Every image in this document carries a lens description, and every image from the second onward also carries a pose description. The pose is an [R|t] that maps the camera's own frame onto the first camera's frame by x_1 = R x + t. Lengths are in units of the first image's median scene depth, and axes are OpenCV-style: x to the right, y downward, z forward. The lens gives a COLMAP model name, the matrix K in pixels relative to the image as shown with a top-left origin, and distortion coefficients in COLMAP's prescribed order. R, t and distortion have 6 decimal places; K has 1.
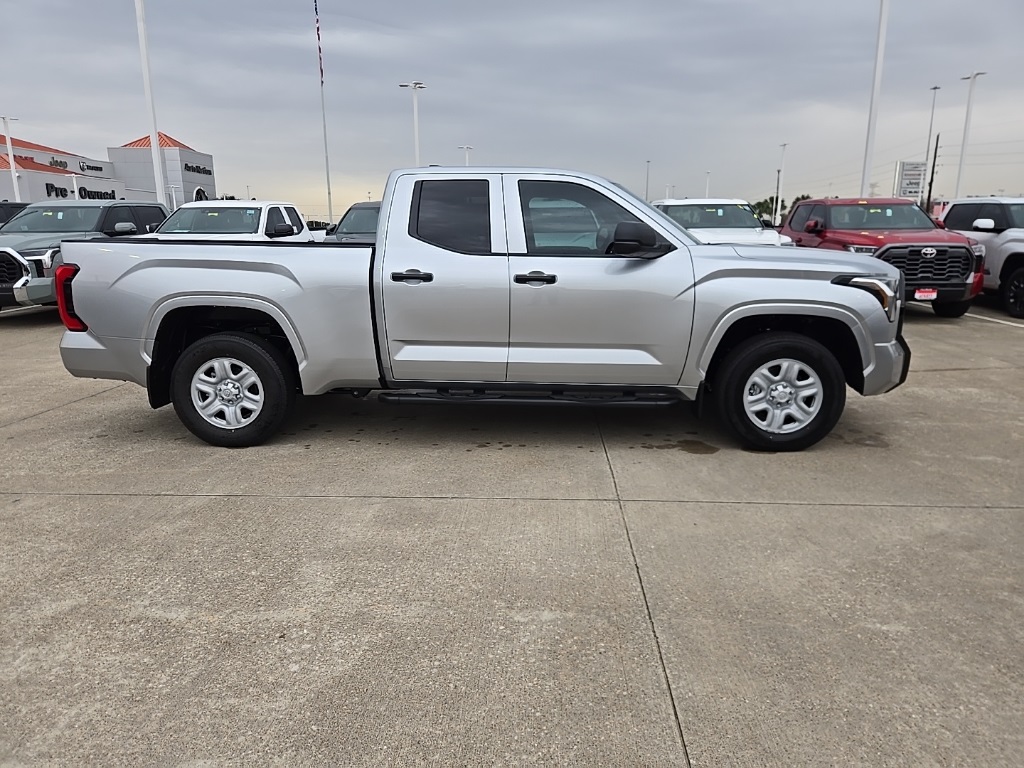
lens RADIAL K [[681.9, 0, 508.3], [0, 681.9, 381.1], [0, 0, 1]] dist [0.079577, -0.062862]
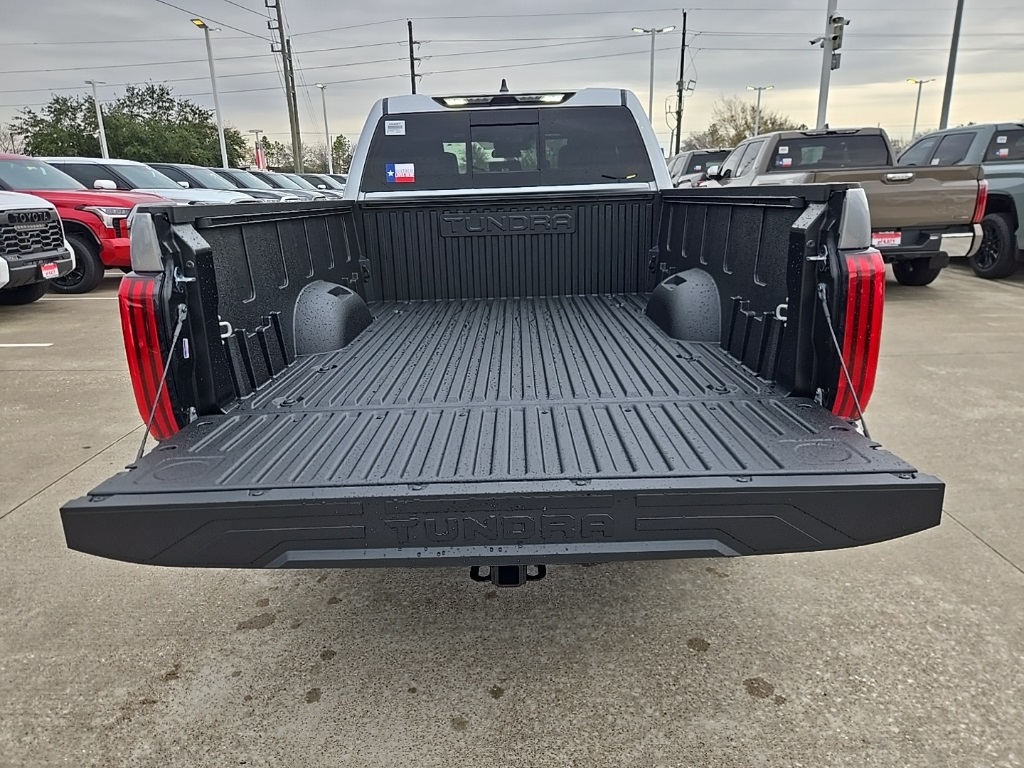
lens RADIAL K [[681.9, 0, 508.3], [0, 681.9, 381.1], [0, 0, 1]] dist [0.079577, -0.062862]
pose [[-0.045096, -0.271147, 0.961481, -0.978196], [0.240492, 0.931208, 0.273889, -0.246548], [-0.969603, 0.243580, 0.023214, 1.162475]]
